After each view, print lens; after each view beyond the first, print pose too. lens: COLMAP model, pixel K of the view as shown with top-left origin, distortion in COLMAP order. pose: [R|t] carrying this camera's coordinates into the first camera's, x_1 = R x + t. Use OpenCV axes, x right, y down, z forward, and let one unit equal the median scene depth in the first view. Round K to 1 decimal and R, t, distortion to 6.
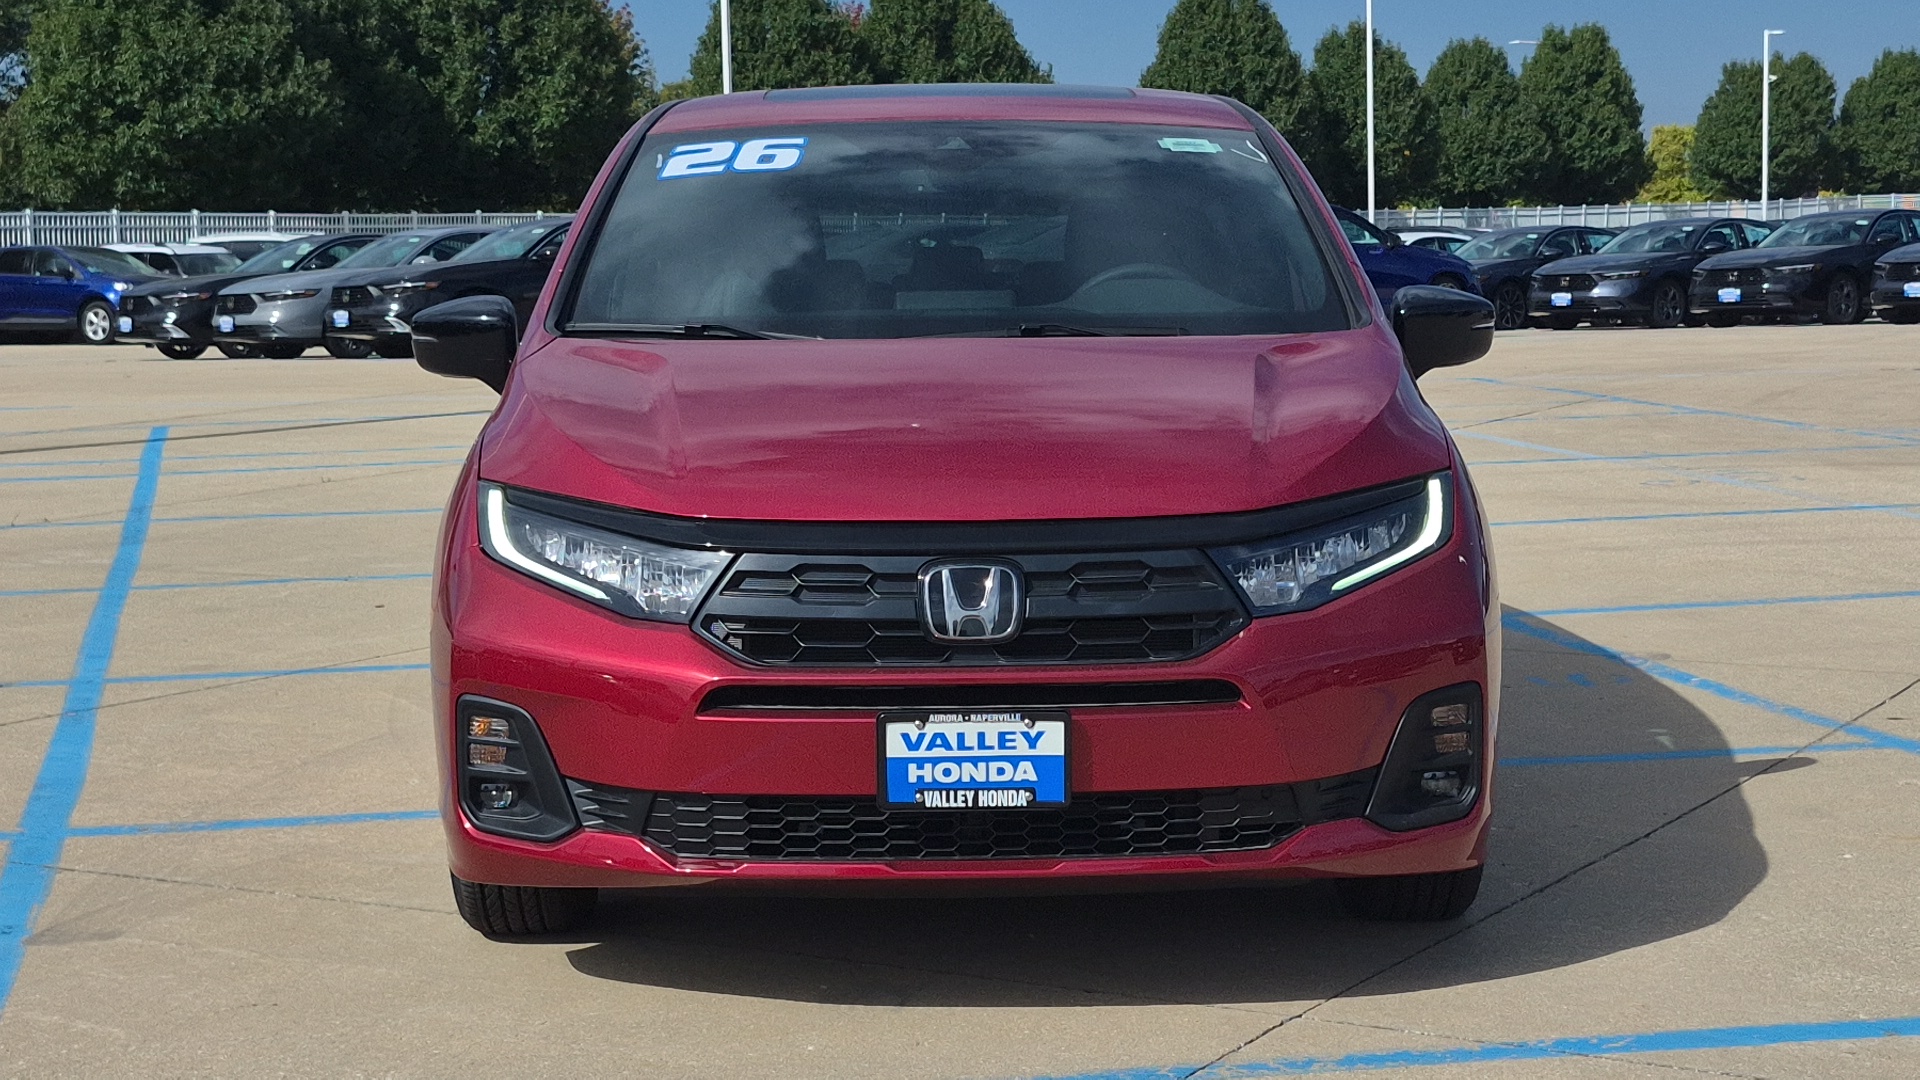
lens RADIAL K [[2844.4, 0, 958.5], [0, 2844.4, 551.8], [0, 0, 1]] dist [0.017841, 0.000000]
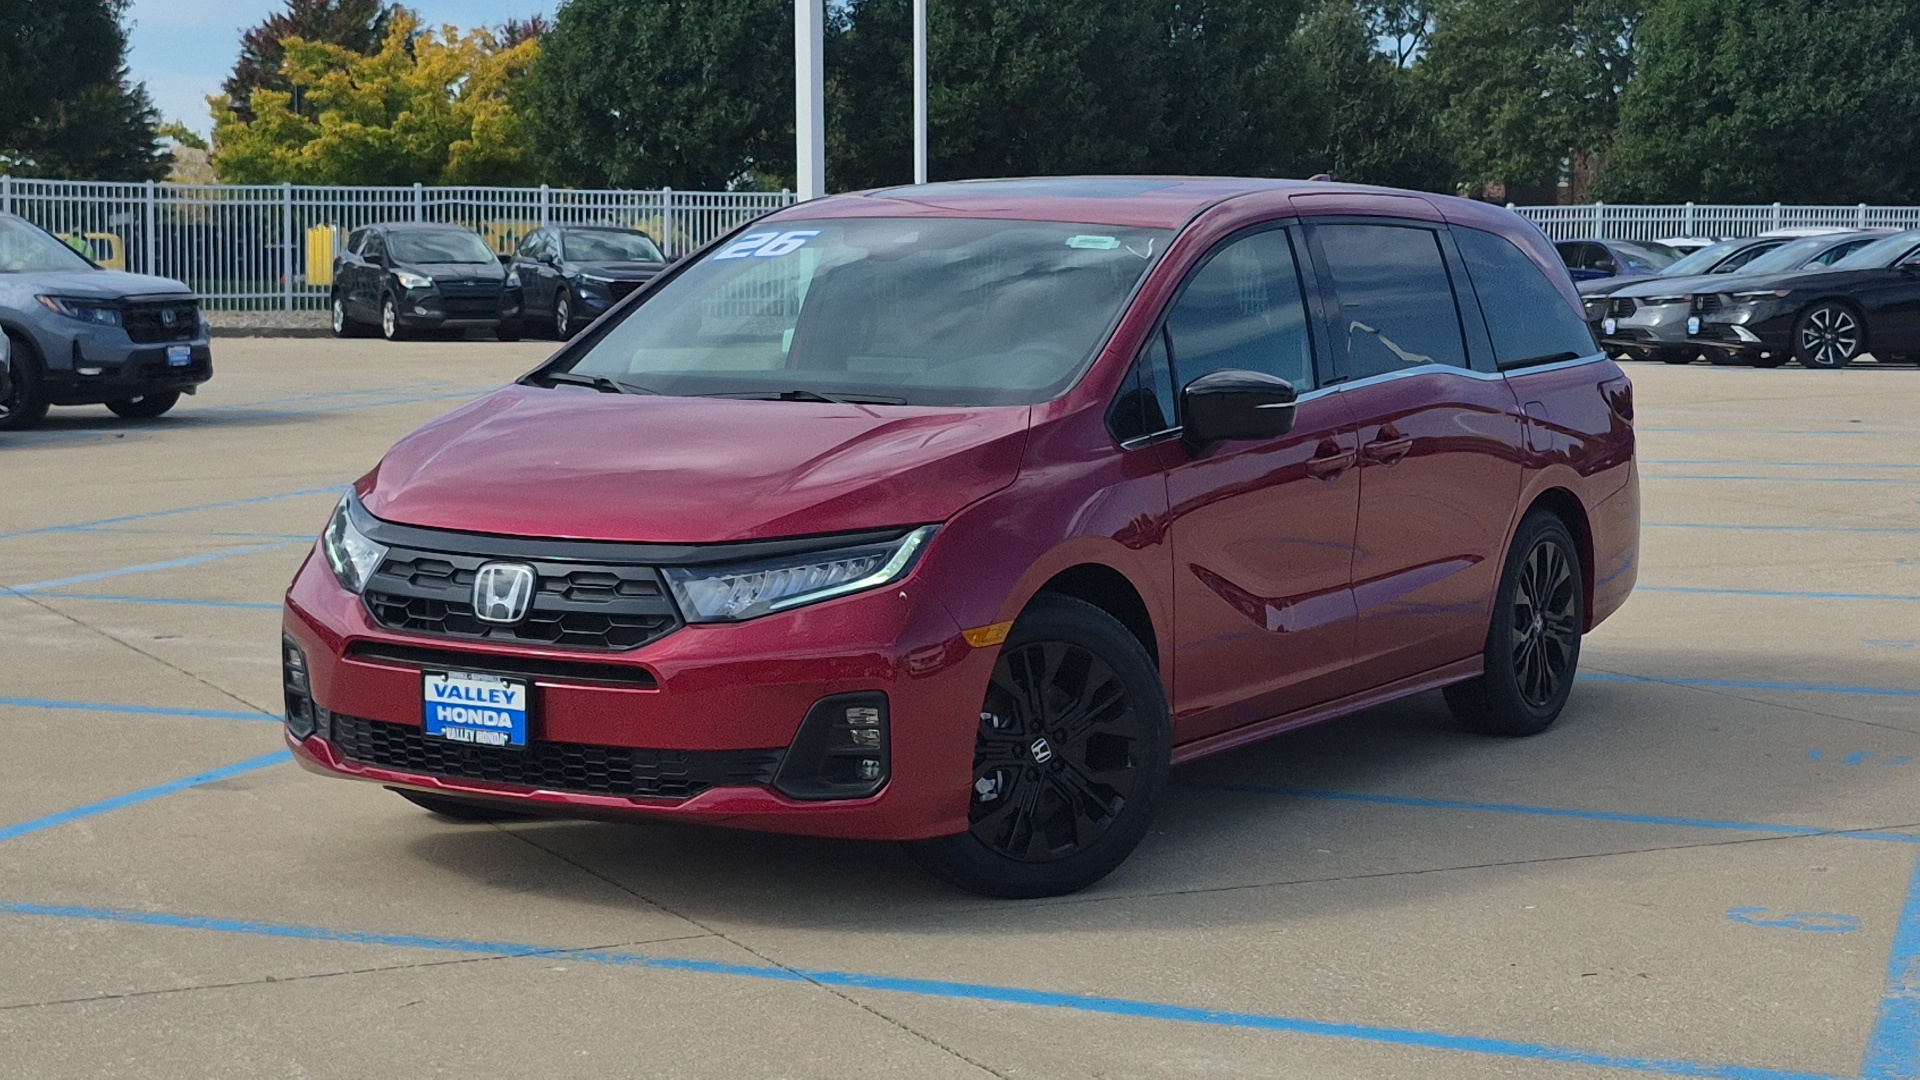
lens RADIAL K [[2939.9, 0, 963.4], [0, 2939.9, 547.2], [0, 0, 1]] dist [0.054305, 0.000000]
pose [[0.849879, 0.067984, -0.522574, 0.930765], [-0.068832, 0.997469, 0.017822, -0.045346], [0.522463, 0.020823, 0.852408, -0.091152]]
